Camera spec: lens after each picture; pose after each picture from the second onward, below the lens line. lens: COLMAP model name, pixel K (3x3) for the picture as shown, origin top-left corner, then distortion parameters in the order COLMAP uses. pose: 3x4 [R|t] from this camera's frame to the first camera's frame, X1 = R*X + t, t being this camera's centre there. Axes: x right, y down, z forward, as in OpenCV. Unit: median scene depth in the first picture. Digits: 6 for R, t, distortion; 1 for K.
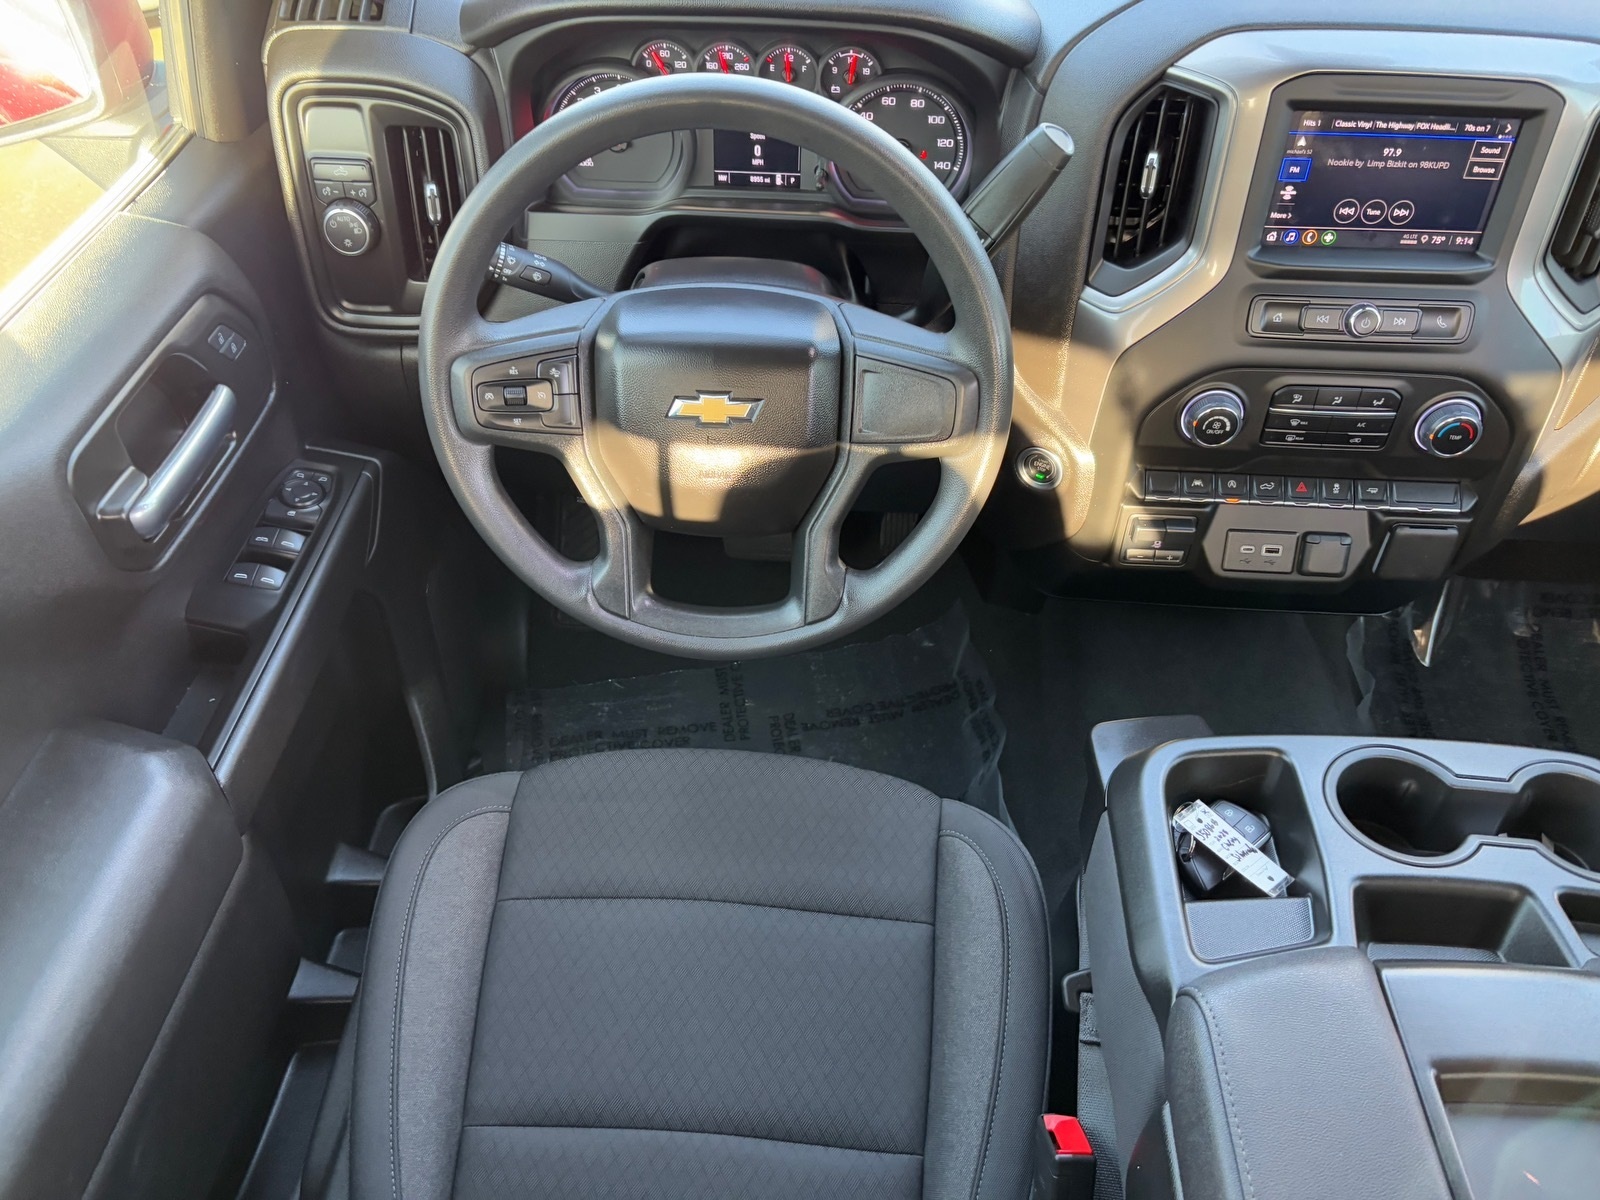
lens RADIAL K [[1230.4, 0, 785.9], [0, 1230.4, 605.9], [0, 0, 1]] dist [0.045791, -0.058612]
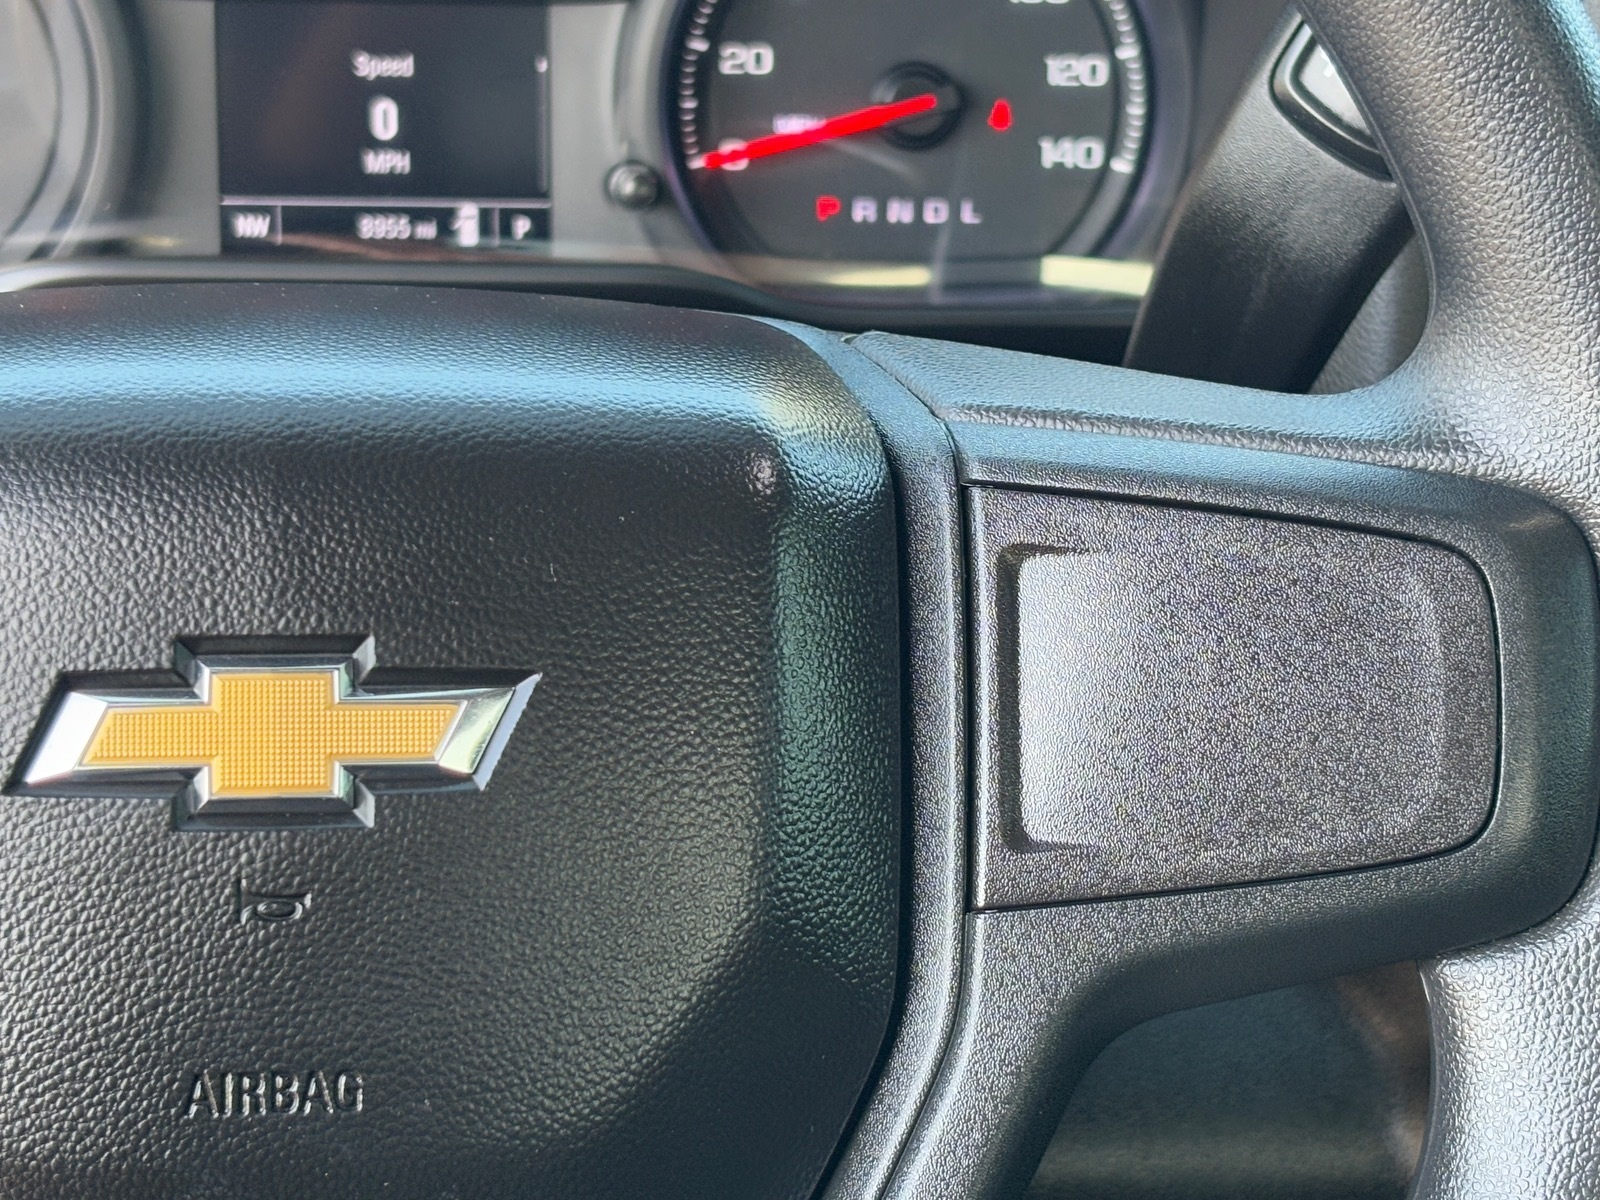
lens RADIAL K [[3283.9, 0, 840.3], [0, 3283.9, 598.3], [0, 0, 1]] dist [0.141784, 0.000000]
pose [[0.988046, -0.038901, 0.149170, -0.041291], [0.100657, 0.895693, -0.433131, 0.047230], [-0.116761, 0.442968, 0.888901, 0.461142]]
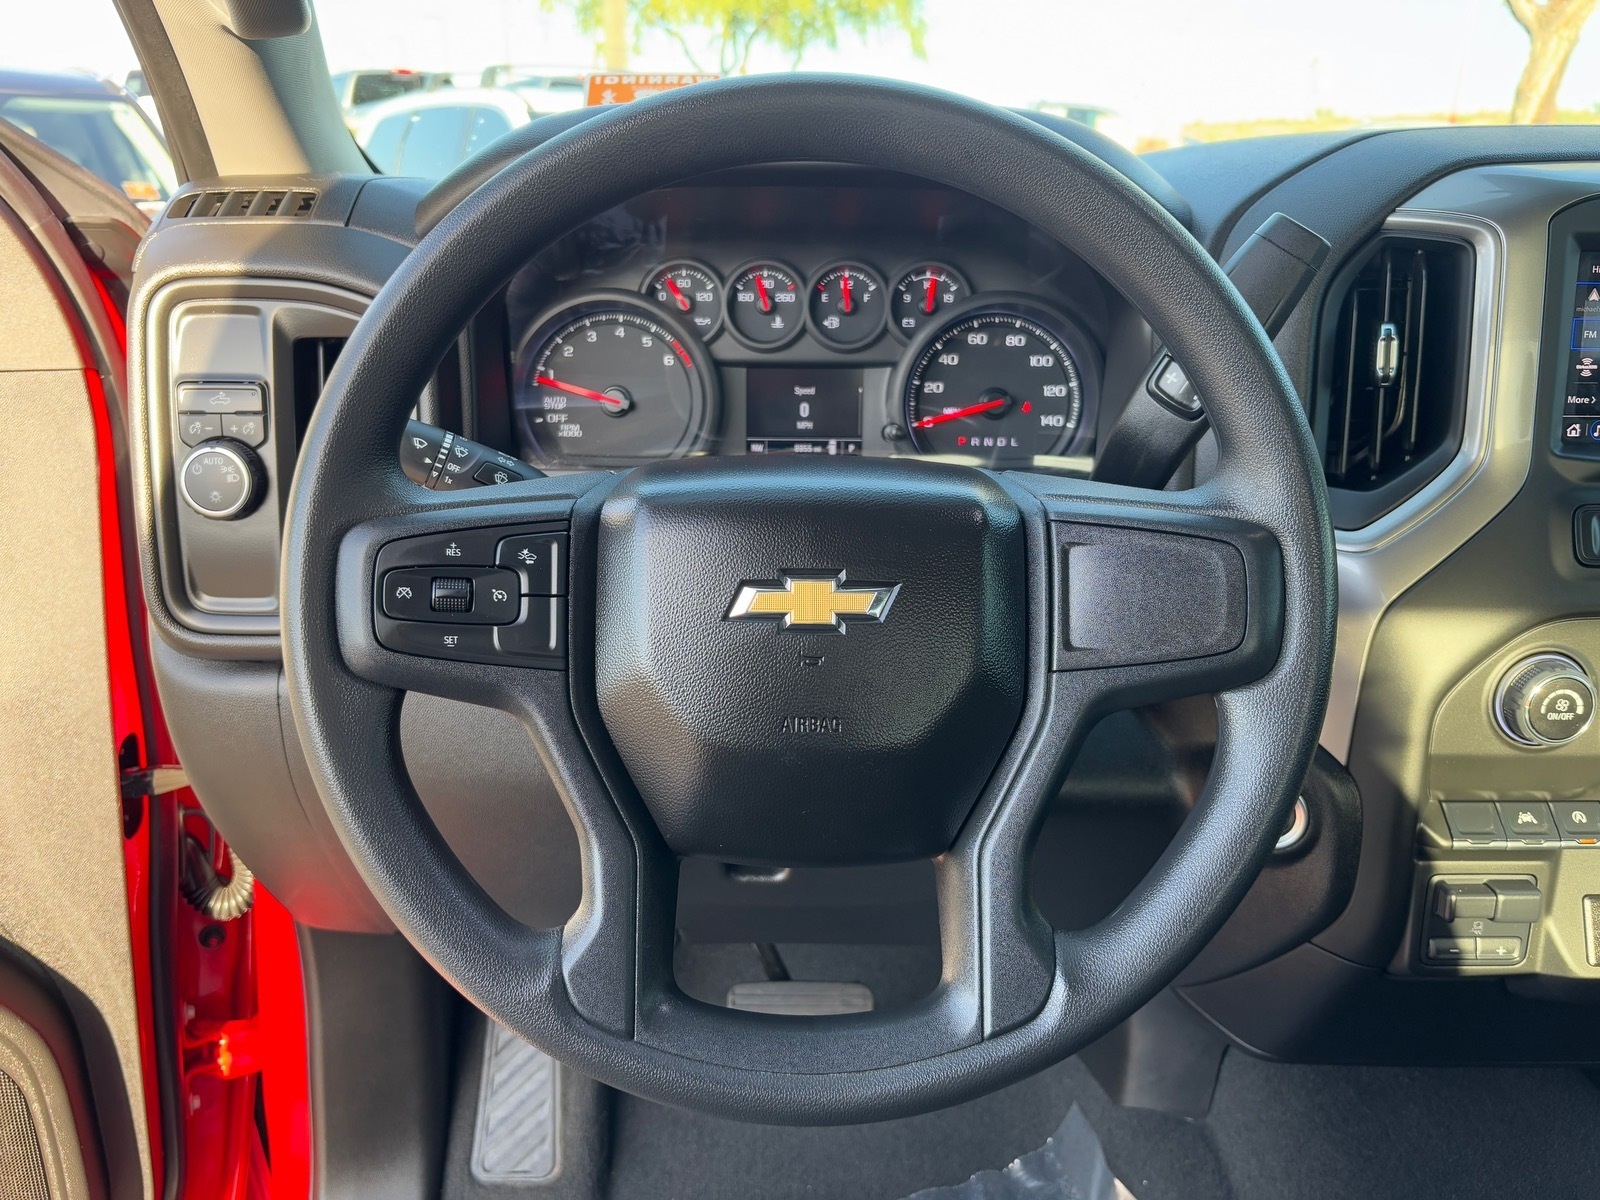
lens RADIAL K [[1230.4, 0, 786.1], [0, 1230.4, 599.1], [0, 0, 1]] dist [0.045791, -0.058612]
pose [[0.998250, -0.024175, 0.053970, -0.087953], [0.045952, 0.891544, -0.450596, 0.078839], [-0.037223, 0.452288, 0.891095, 0.444991]]
